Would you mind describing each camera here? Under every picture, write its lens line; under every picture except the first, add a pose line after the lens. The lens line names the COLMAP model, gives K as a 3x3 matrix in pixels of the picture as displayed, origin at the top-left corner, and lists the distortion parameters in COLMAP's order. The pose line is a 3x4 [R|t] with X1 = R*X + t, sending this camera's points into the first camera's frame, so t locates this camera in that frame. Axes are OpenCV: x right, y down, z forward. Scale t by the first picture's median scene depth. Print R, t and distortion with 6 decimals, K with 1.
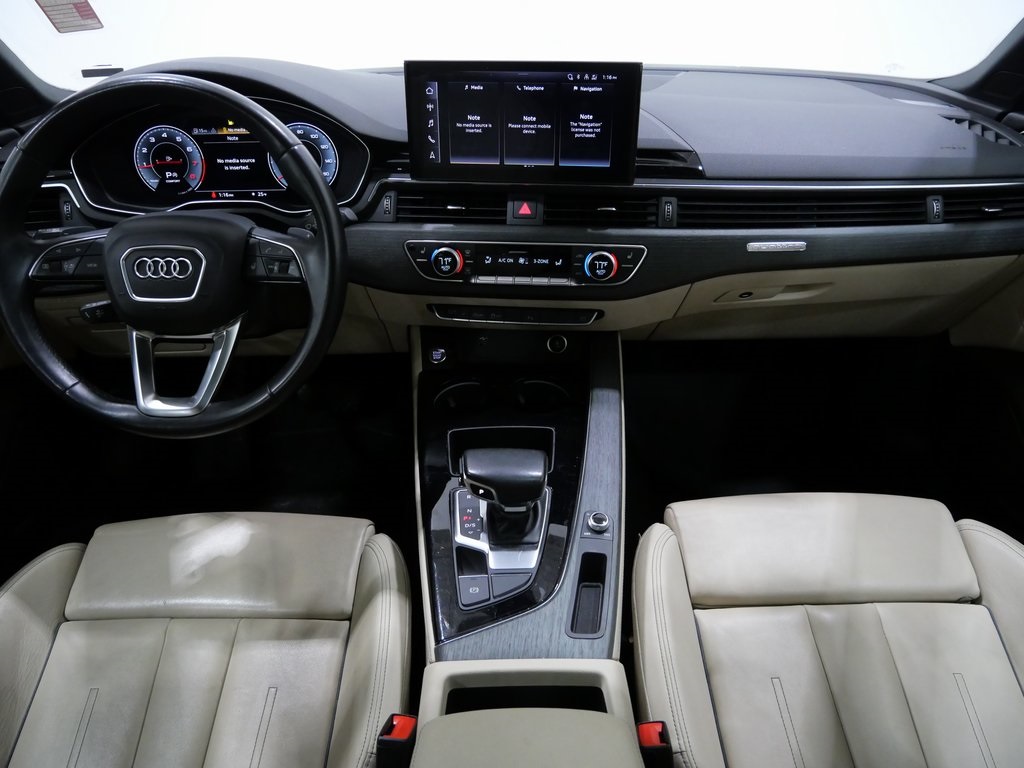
lens RADIAL K [[739.6, 0, 512.9], [0, 739.6, 384.2], [0, 0, 1]] dist [-0.048254, 0.016622]
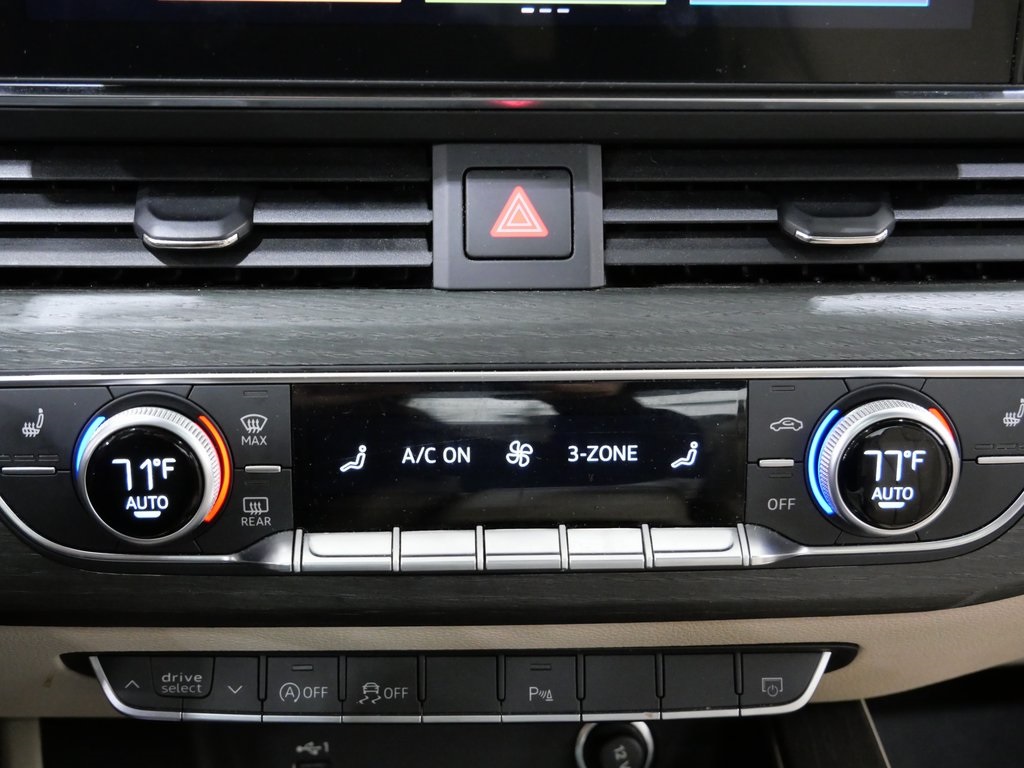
lens RADIAL K [[1562.1, 0, 489.2], [0, 1562.1, 365.9], [0, 0, 1]] dist [0.003250, 0.000000]
pose [[0.990172, -0.038144, 0.134555, -0.054964], [0.055406, 0.990357, -0.126977, -0.137763], [-0.128414, 0.133184, 0.982737, 0.564697]]
